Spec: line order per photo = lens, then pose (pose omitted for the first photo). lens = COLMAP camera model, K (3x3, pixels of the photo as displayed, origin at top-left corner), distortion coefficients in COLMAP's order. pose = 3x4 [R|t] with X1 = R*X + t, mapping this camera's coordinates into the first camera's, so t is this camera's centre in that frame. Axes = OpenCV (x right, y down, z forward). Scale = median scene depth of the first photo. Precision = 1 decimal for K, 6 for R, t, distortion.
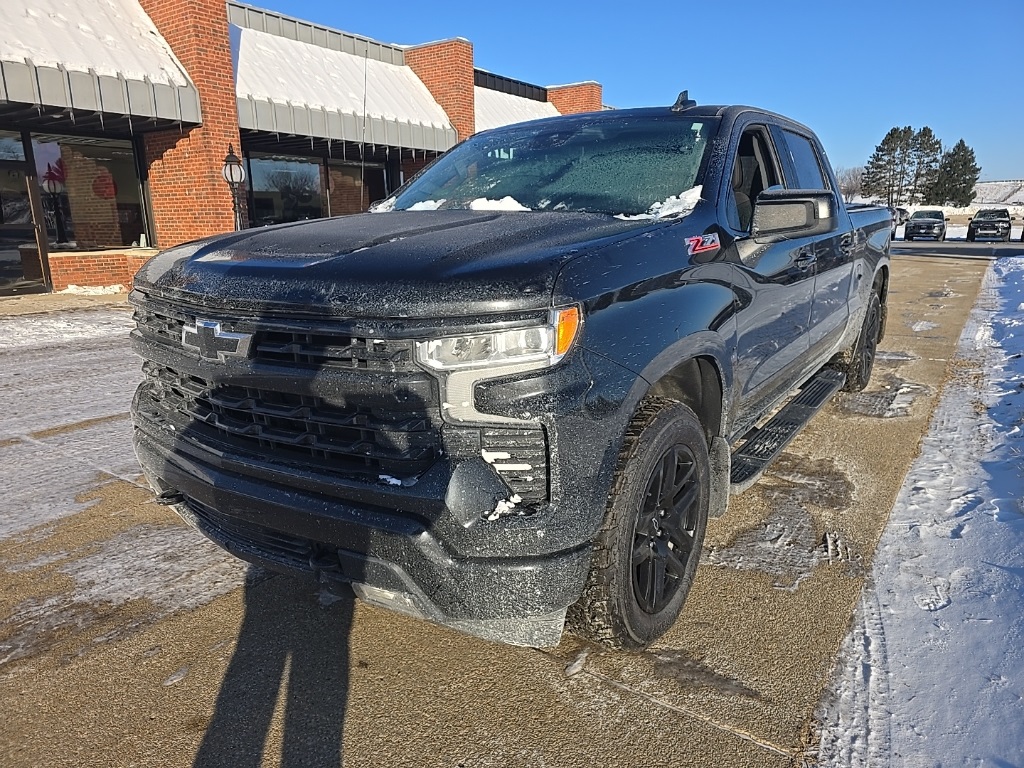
lens RADIAL K [[663.4, 0, 504.0], [0, 663.4, 389.5], [0, 0, 1]] dist [0.044133, -0.025851]
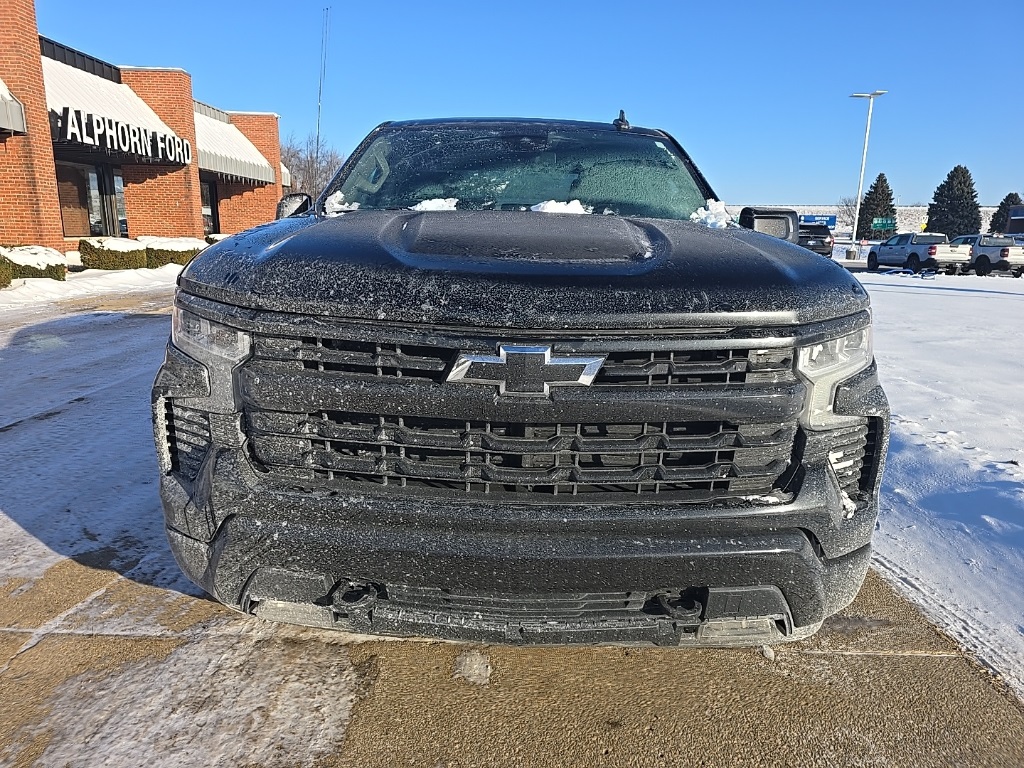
lens RADIAL K [[663.4, 0, 509.2], [0, 663.4, 385.0], [0, 0, 1]] dist [0.044133, -0.025851]
pose [[0.827714, -0.098343, 0.552465, -0.664677], [0.107762, 0.994056, 0.015498, -0.052561], [-0.550705, 0.046706, 0.833392, 0.281936]]
